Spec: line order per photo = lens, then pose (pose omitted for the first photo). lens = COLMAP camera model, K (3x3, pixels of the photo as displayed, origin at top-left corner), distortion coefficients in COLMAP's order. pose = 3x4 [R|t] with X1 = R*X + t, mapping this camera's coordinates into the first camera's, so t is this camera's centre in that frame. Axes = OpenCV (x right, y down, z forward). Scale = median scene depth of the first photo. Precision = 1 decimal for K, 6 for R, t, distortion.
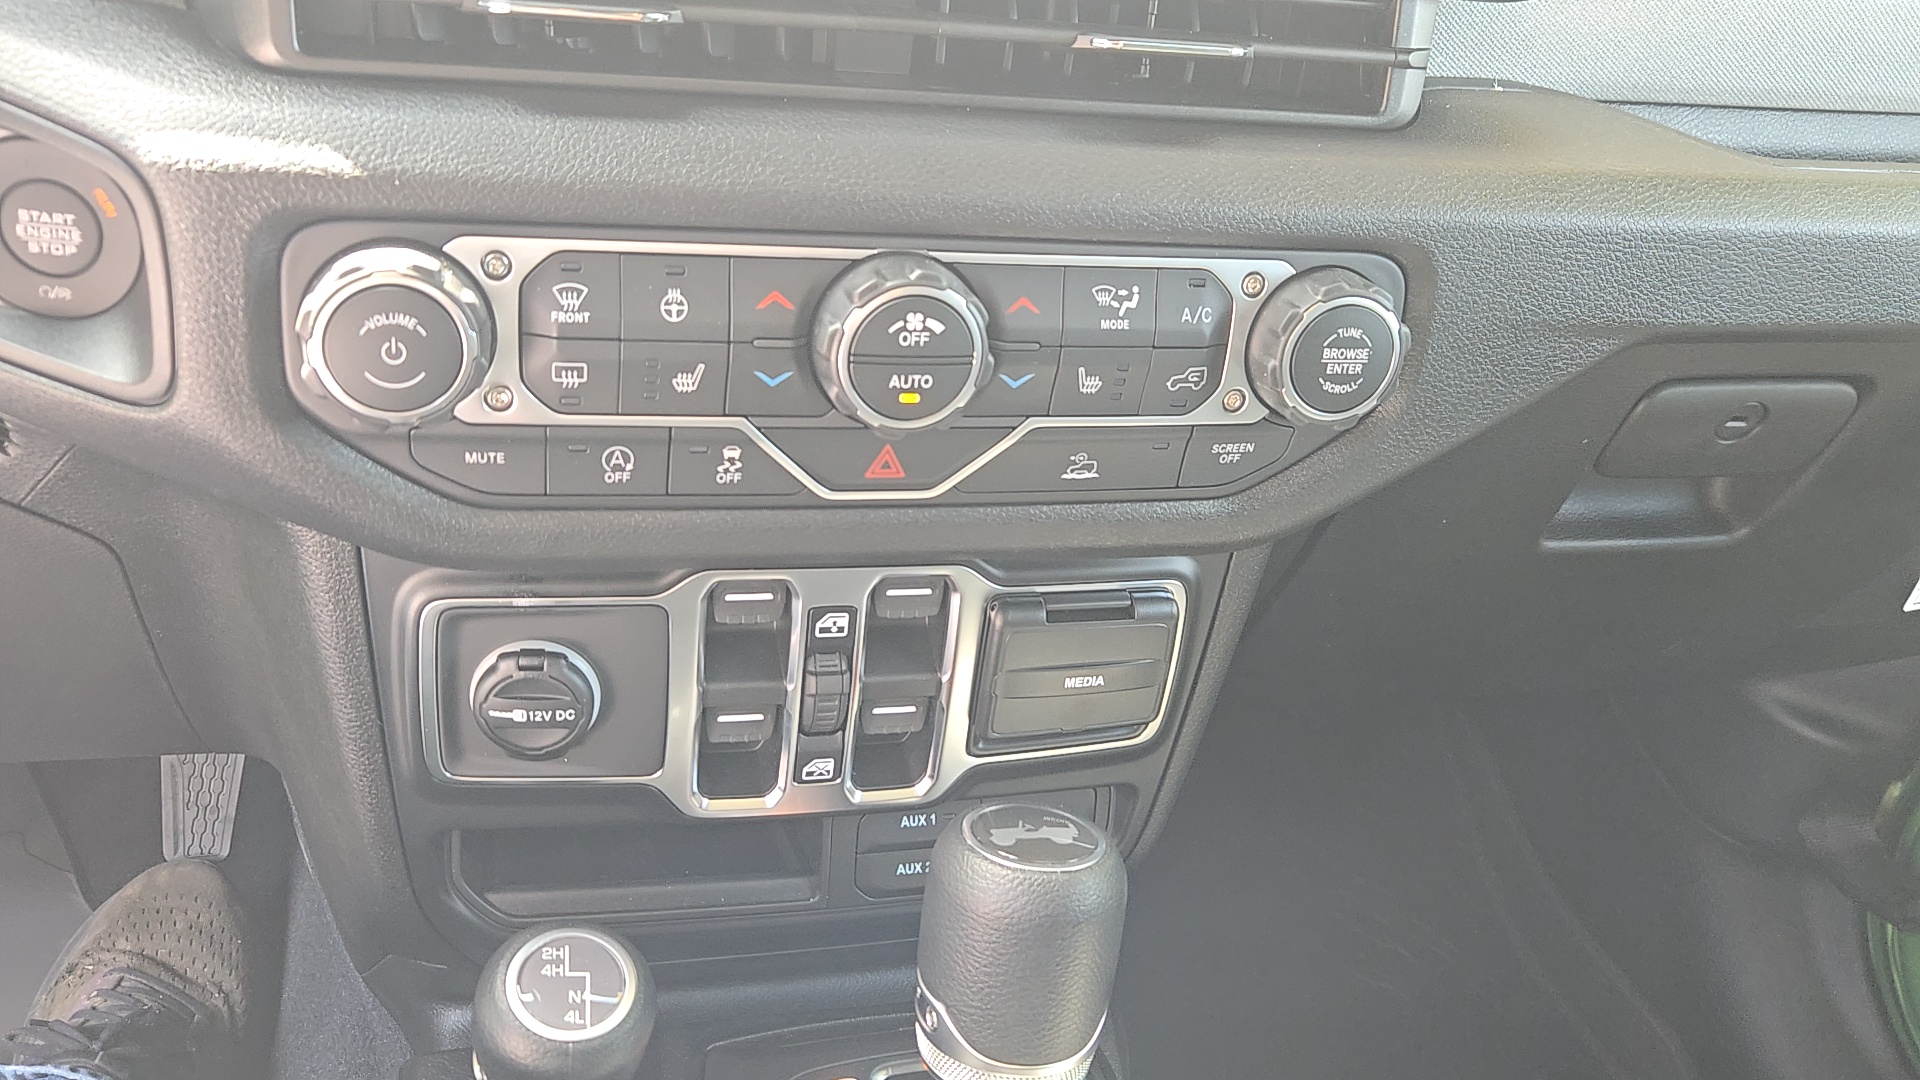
lens RADIAL K [[1621.5, 0, 958.7], [0, 1621.5, 530.4], [0, 0, 1]] dist [0.003342, 0.002937]
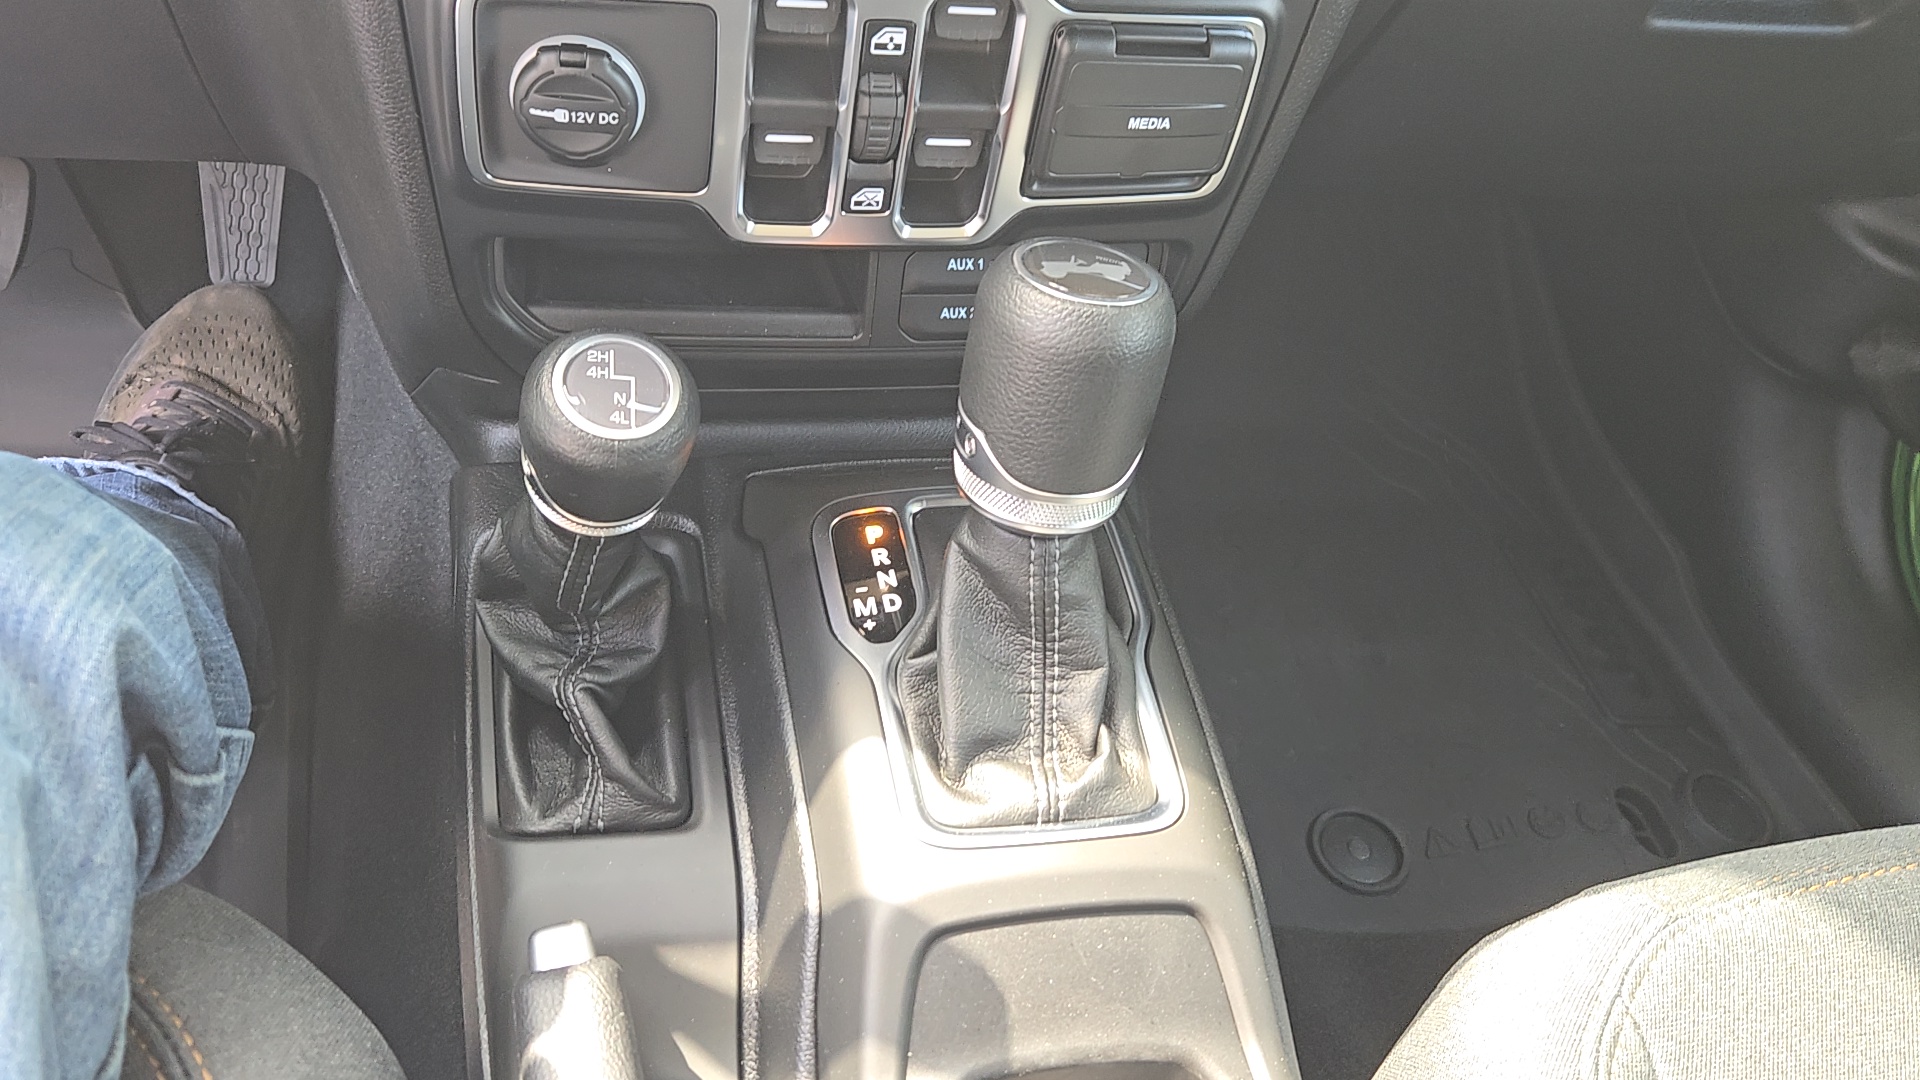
lens RADIAL K [[1621.5, 0, 958.7], [0, 1621.5, 530.4], [0, 0, 1]] dist [0.003342, 0.002937]
pose [[0.997808, 0.064777, -0.013546, -0.006199], [-0.057947, 0.954066, 0.293939, 0.050681], [0.031964, -0.292510, 0.955728, 0.014609]]
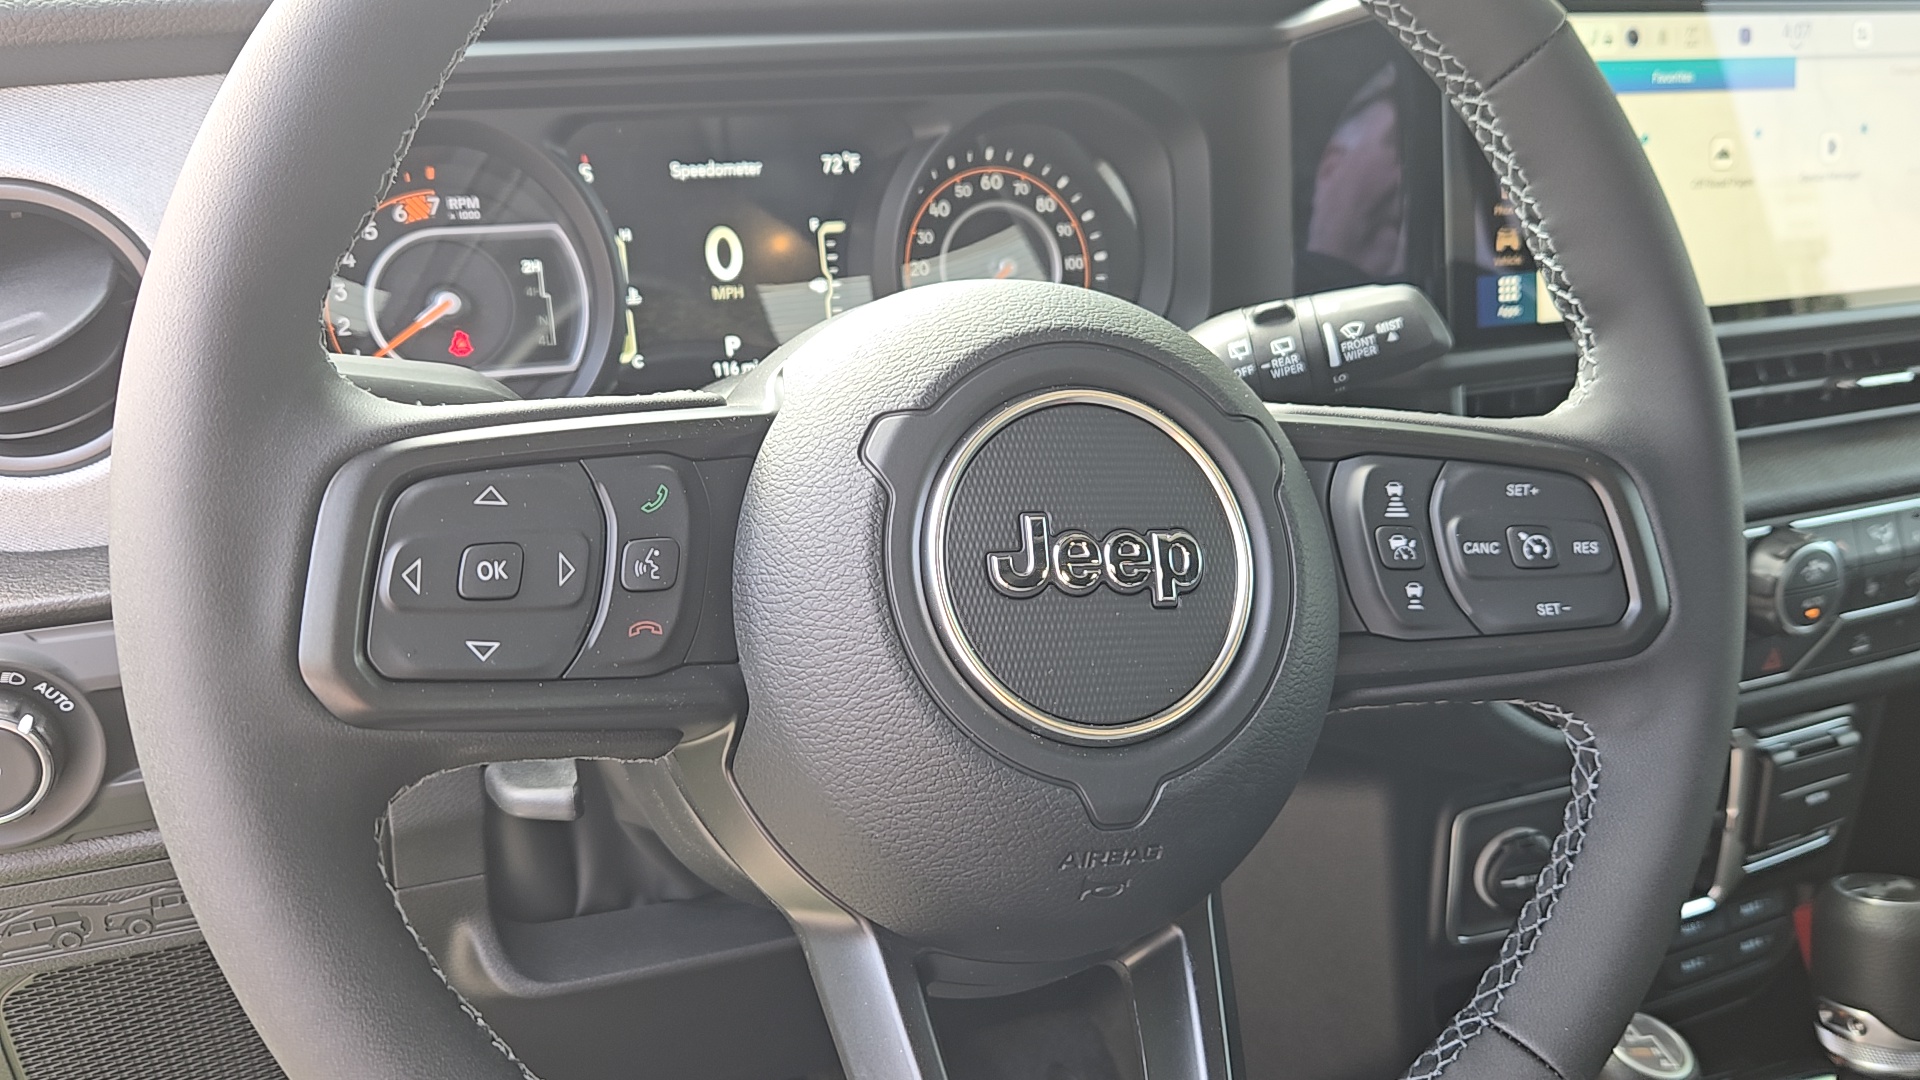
lens RADIAL K [[1621.5, 0, 958.7], [0, 1621.5, 530.4], [0, 0, 1]] dist [0.003342, 0.002937]
pose [[0.980000, -0.168429, 0.105982, -0.843185], [0.184564, 0.968426, -0.167590, -0.038962], [-0.074409, 0.183798, 0.980144, -0.442512]]
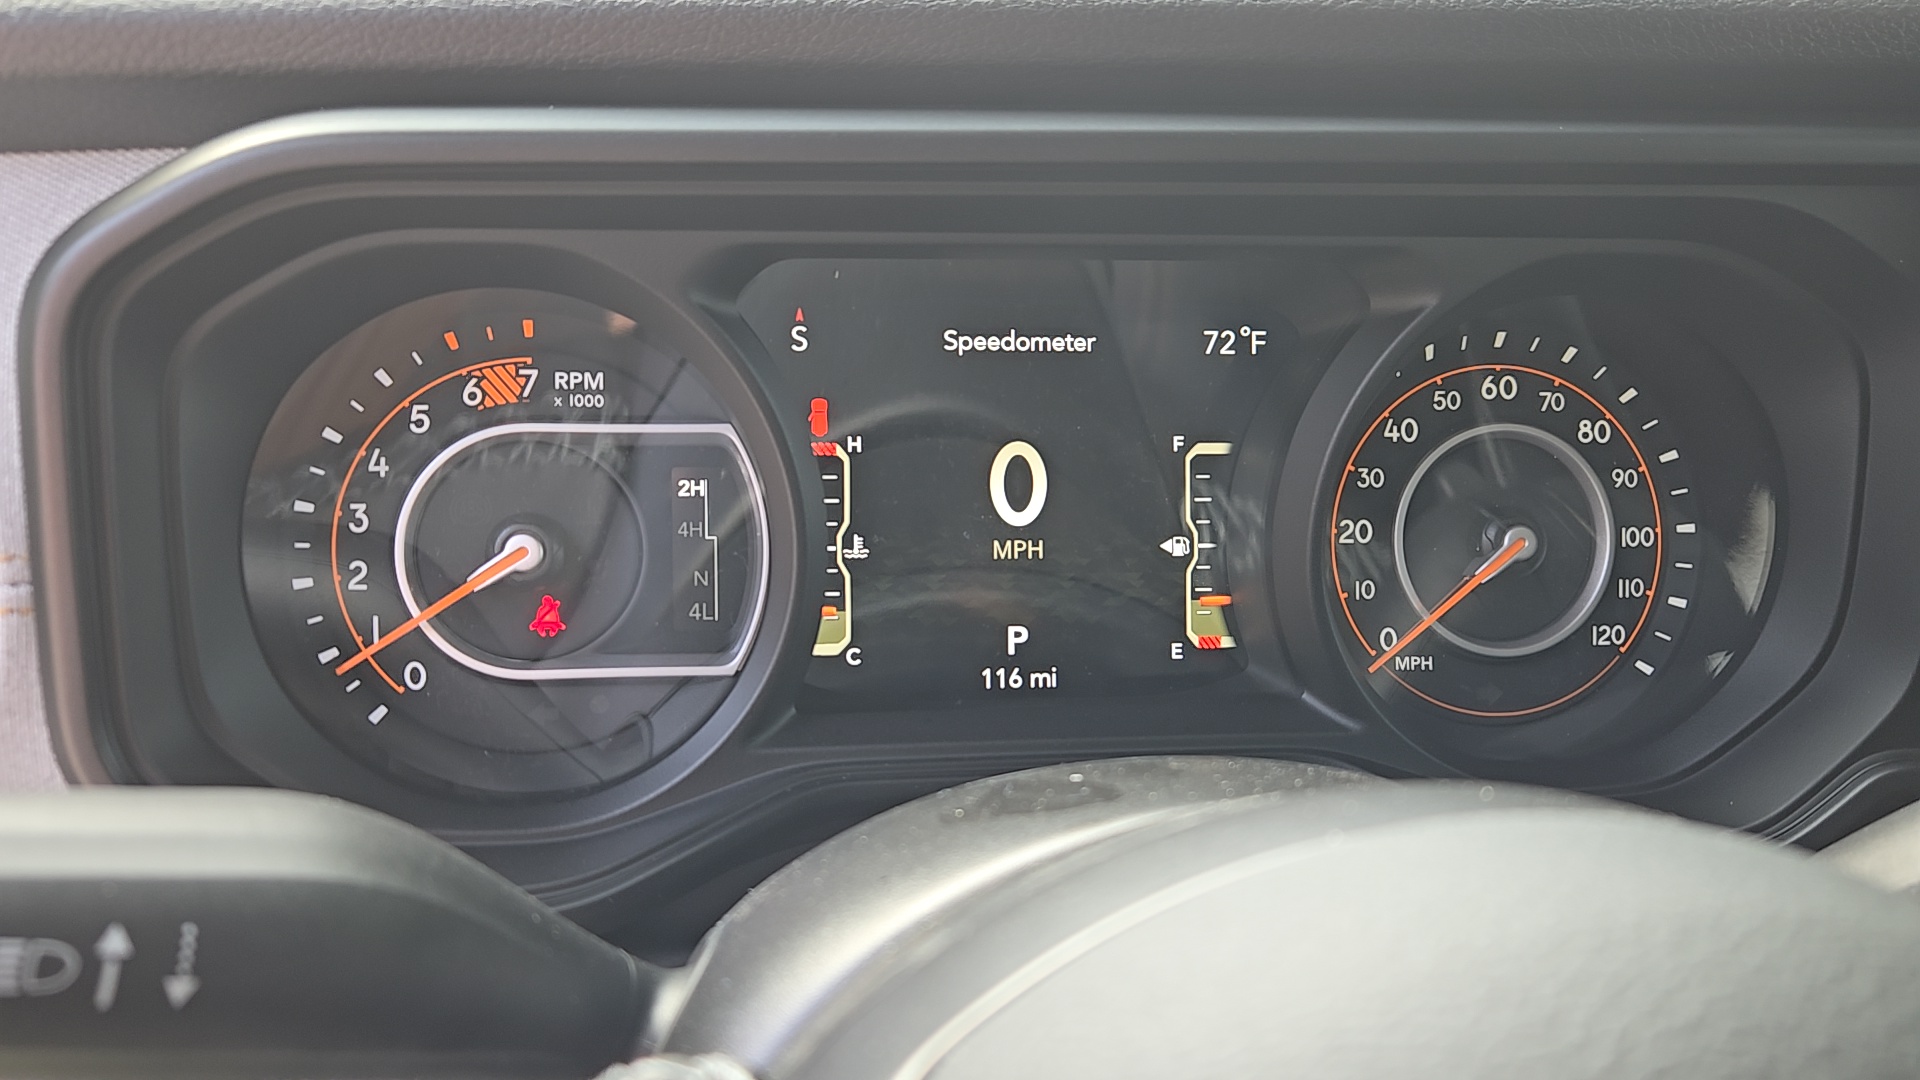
lens RADIAL K [[1604.1, 0, 956.3], [0, 1604.1, 538.8], [0, 0, 1]] dist [0.015807, -0.005082]
pose [[0.989987, -0.071367, -0.121789, -0.792650], [0.038572, 0.966712, -0.252943, -0.282053], [0.135787, 0.245712, 0.959785, 0.062809]]
